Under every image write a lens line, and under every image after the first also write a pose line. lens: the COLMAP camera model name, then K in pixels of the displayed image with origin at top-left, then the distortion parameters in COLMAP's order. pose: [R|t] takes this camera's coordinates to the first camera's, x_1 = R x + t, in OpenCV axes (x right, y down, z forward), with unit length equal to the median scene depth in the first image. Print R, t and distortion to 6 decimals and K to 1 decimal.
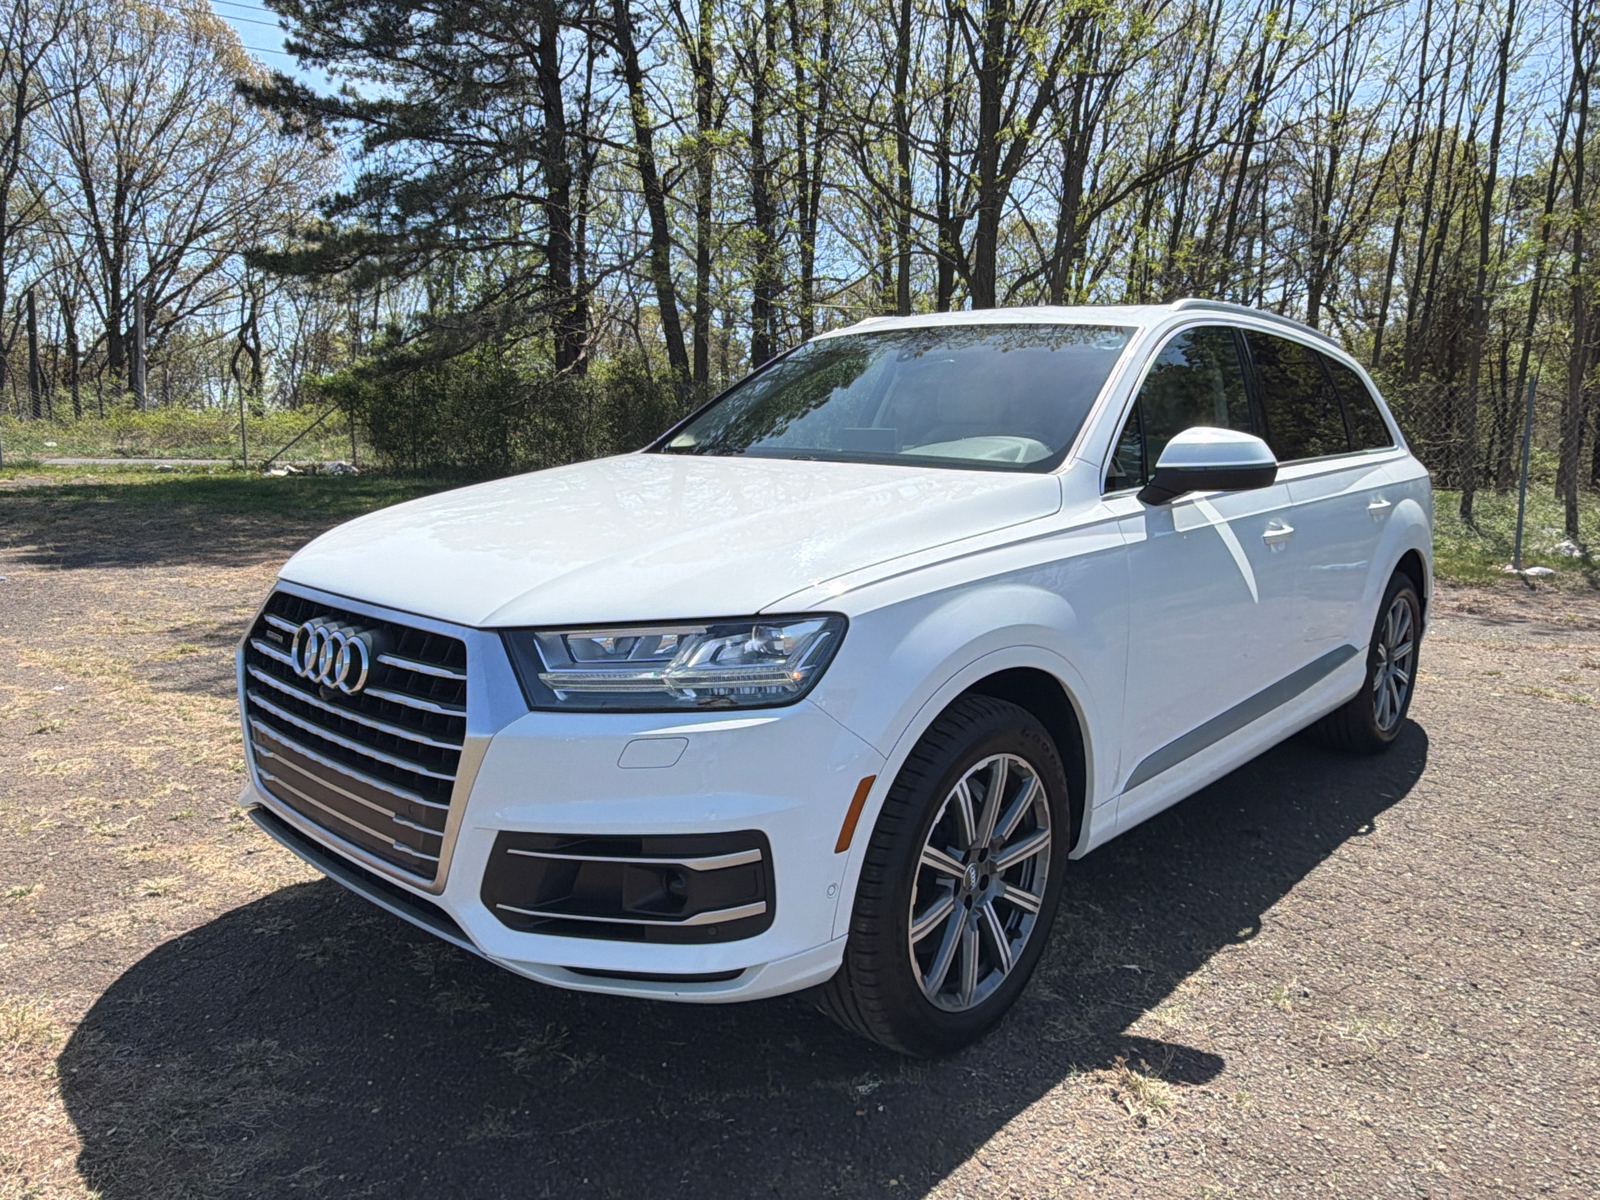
lens RADIAL K [[1118.8, 0, 803.4], [0, 1118.8, 609.2], [0, 0, 1]] dist [0.003069, -0.004917]
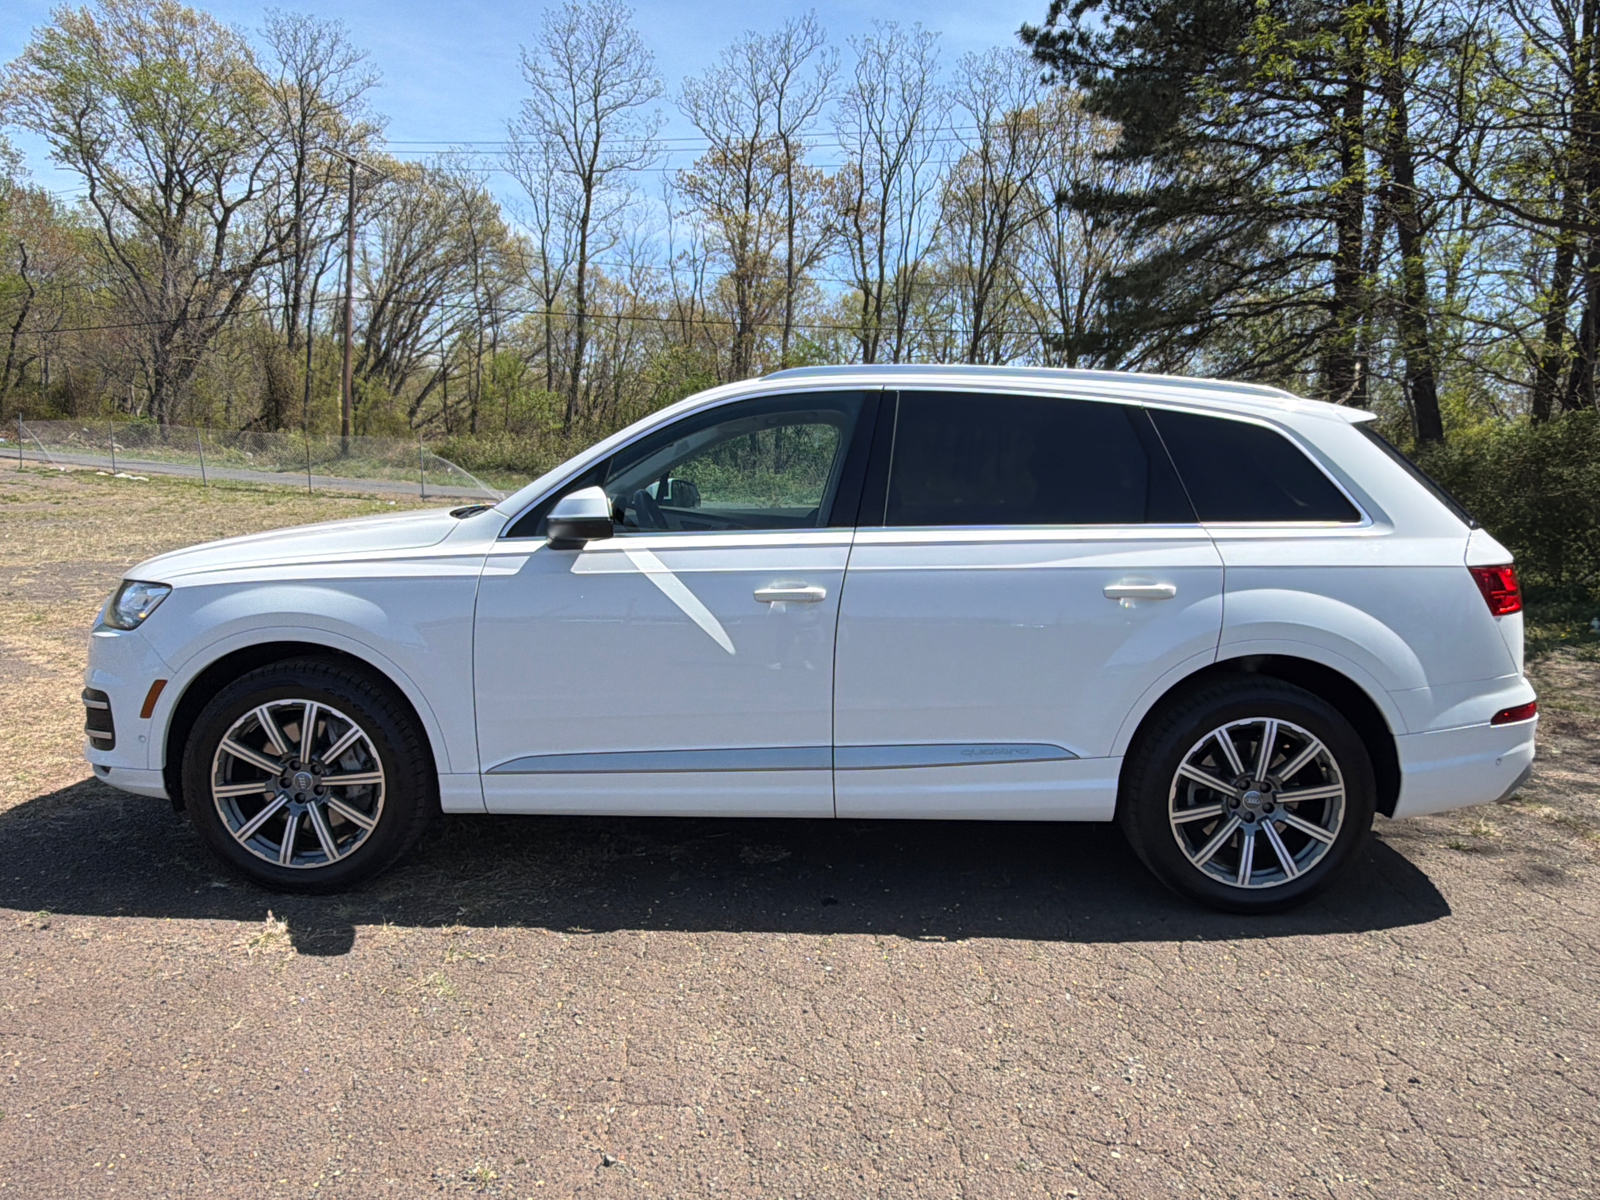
lens RADIAL K [[1118.8, 0, 803.4], [0, 1118.8, 609.2], [0, 0, 1]] dist [0.003069, -0.004917]
pose [[0.662692, 0.092307, -0.743182, 1.308028], [-0.133079, 0.991096, 0.004433, -0.065197], [0.736973, 0.095964, 0.669075, 0.363794]]
